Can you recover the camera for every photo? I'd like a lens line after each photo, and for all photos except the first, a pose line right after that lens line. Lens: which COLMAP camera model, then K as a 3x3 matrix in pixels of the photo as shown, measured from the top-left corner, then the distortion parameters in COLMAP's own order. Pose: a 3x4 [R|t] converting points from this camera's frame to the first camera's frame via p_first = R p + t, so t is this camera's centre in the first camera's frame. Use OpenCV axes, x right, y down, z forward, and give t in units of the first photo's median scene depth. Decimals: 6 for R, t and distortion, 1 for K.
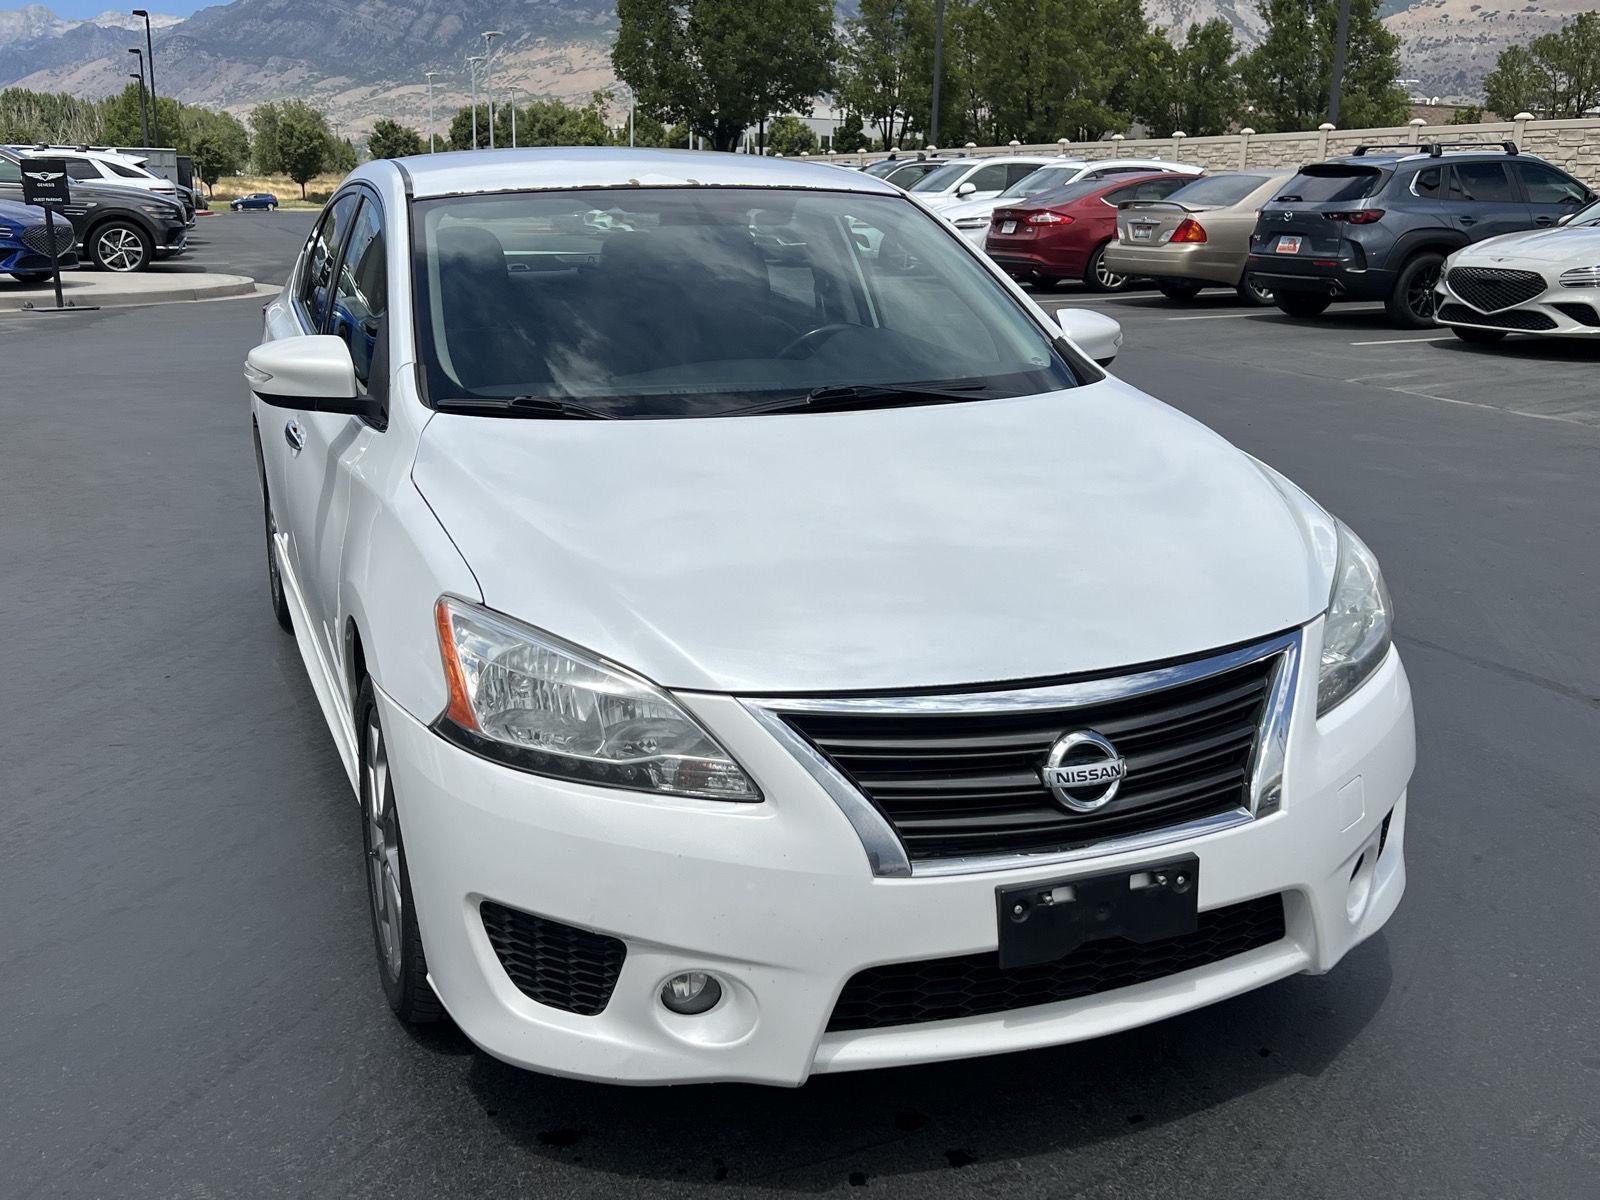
lens RADIAL K [[1647.0, 0, 792.9], [0, 1647.0, 601.8], [0, 0, 1]] dist [0.033747, 0.000000]
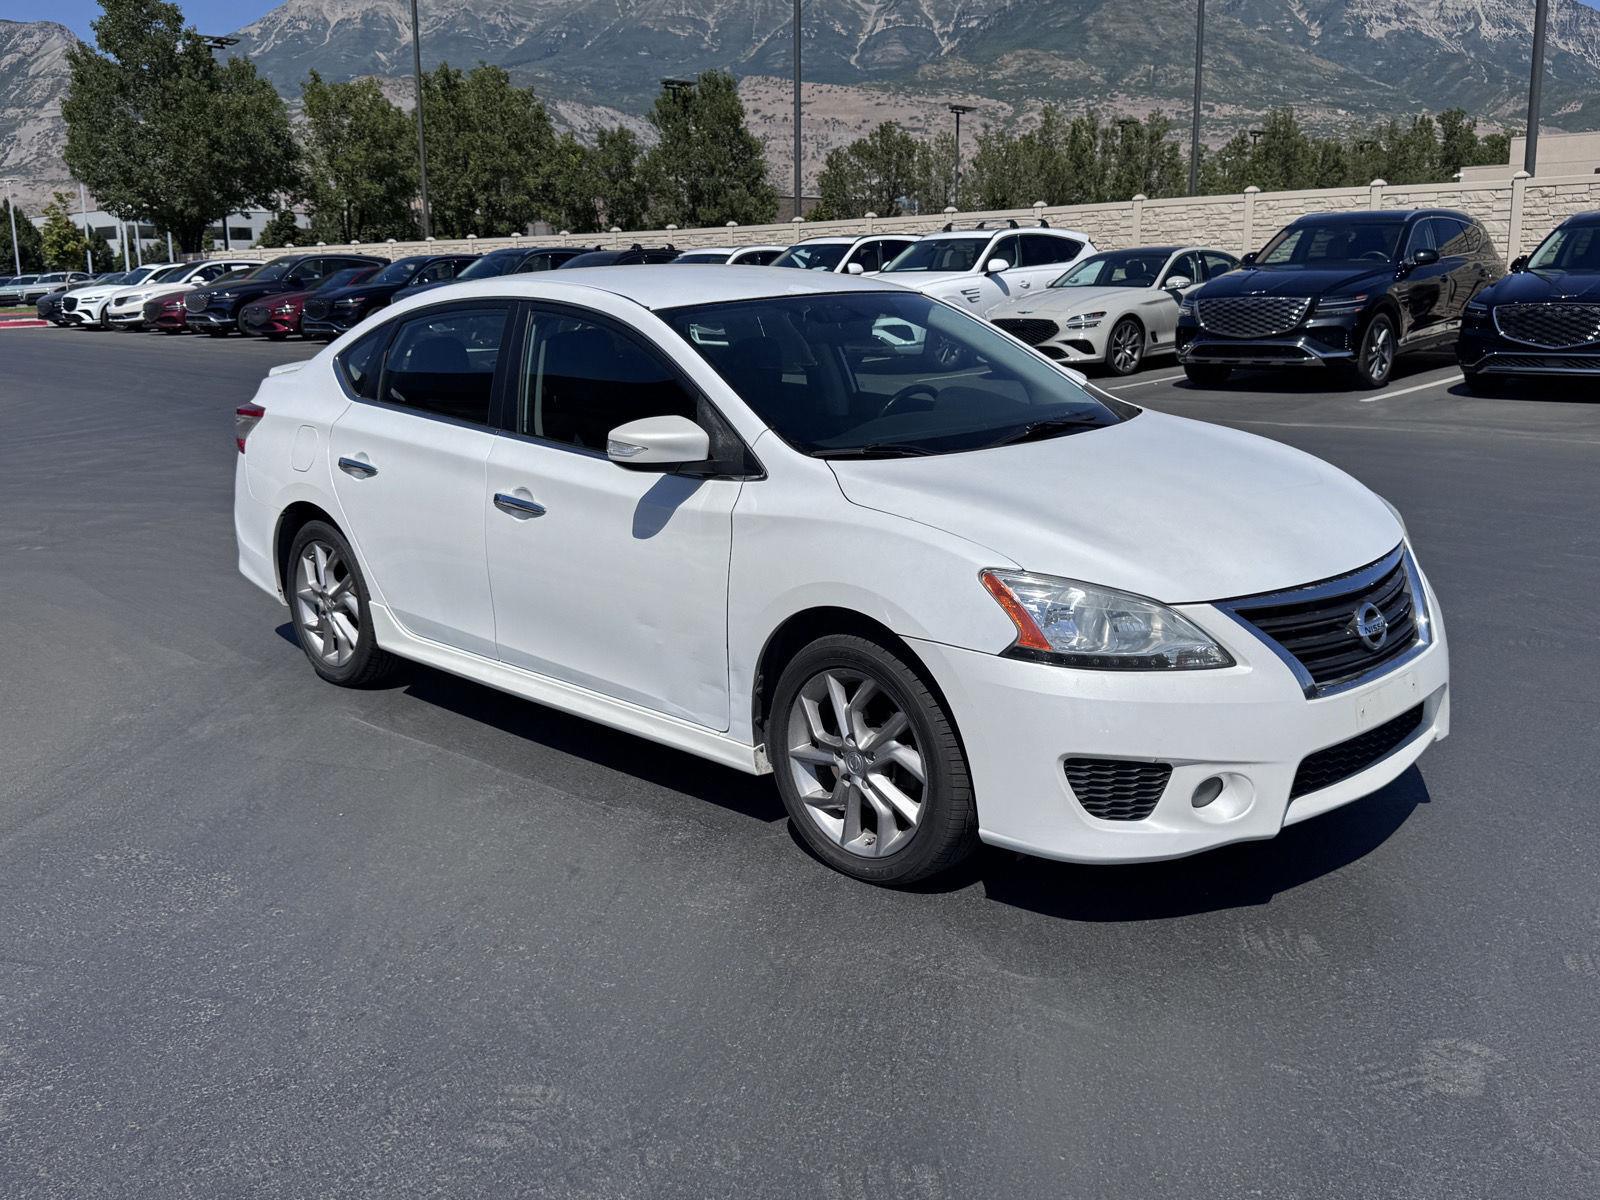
lens RADIAL K [[1522.2, 0, 796.2], [0, 1522.2, 615.4], [0, 0, 1]] dist [0.028919, 0.000000]
pose [[0.921805, -0.118414, 0.369125, -0.109670], [0.126651, 0.991946, 0.001932, 0.001632], [-0.366381, 0.044969, 0.929378, -0.027895]]
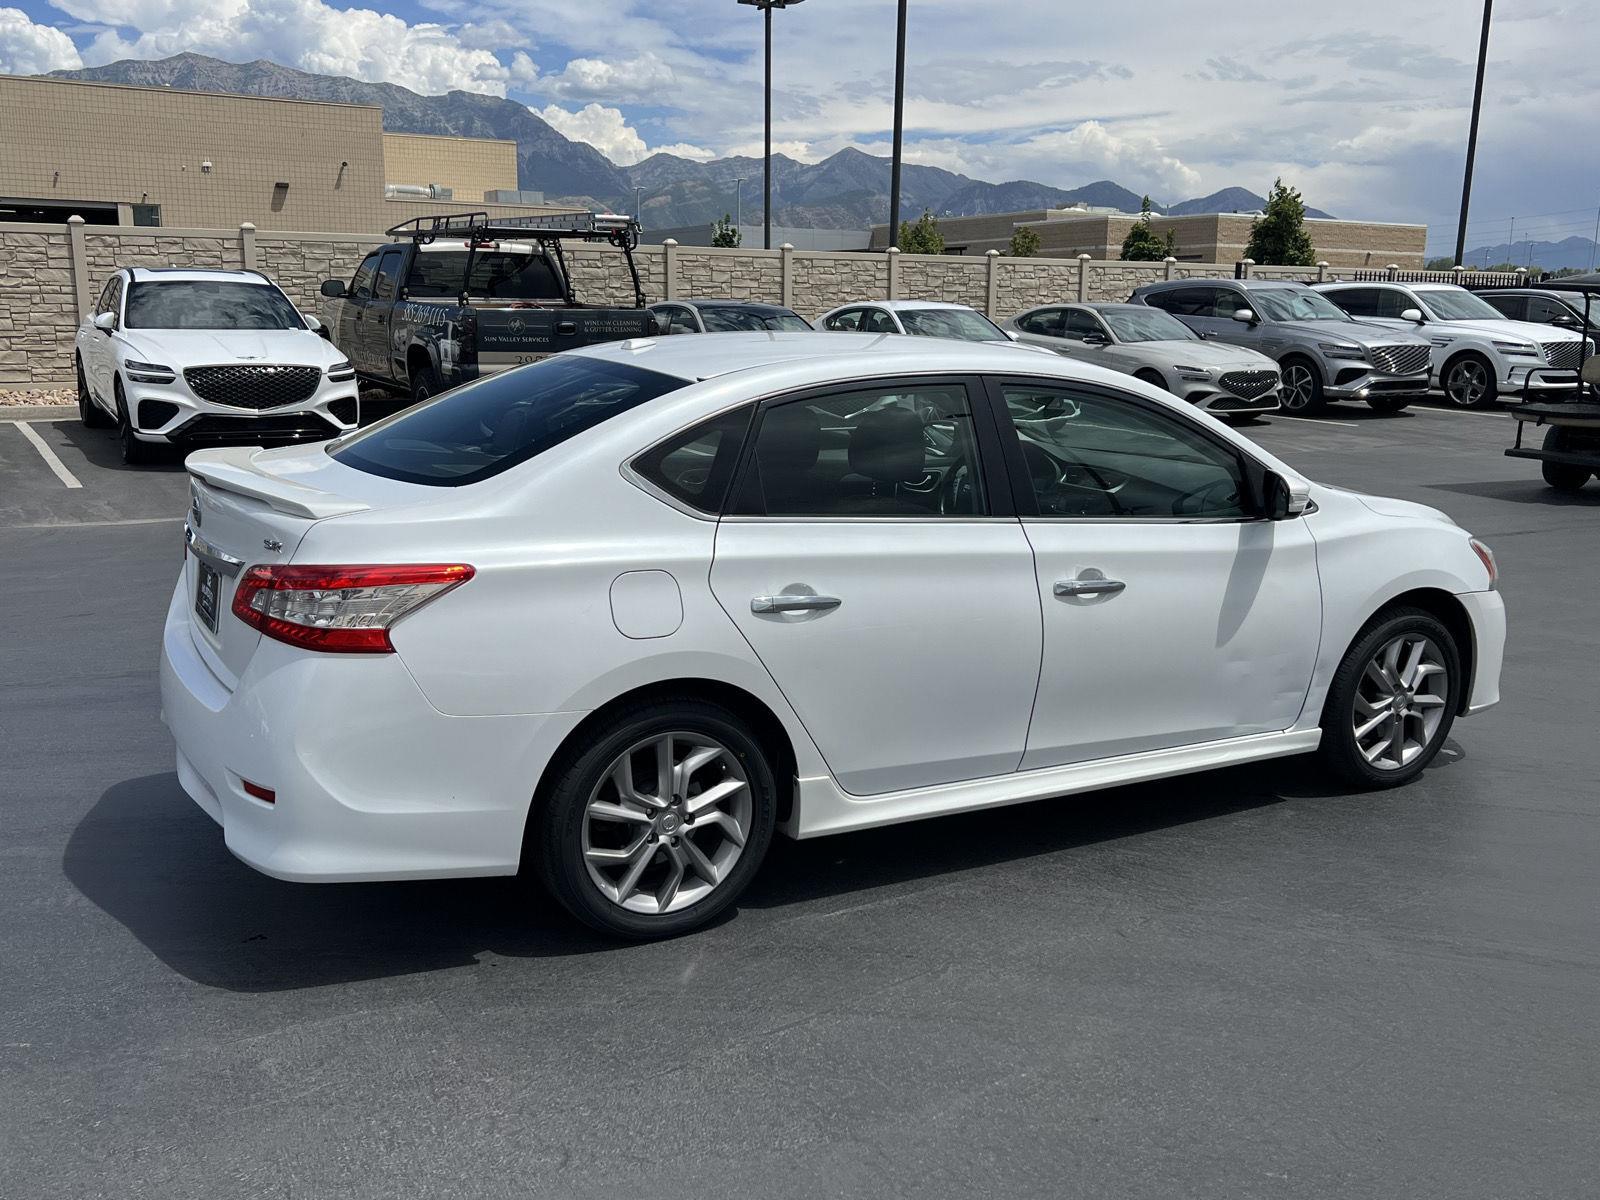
lens RADIAL K [[1522.2, 0, 783.9], [0, 1522.2, 627.4], [0, 0, 1]] dist [0.028919, 0.000000]
pose [[-0.138769, -0.223995, 0.964660, -0.269472], [0.226603, 0.941060, 0.251112, -0.080217], [-0.964051, 0.253441, -0.079832, 0.264432]]
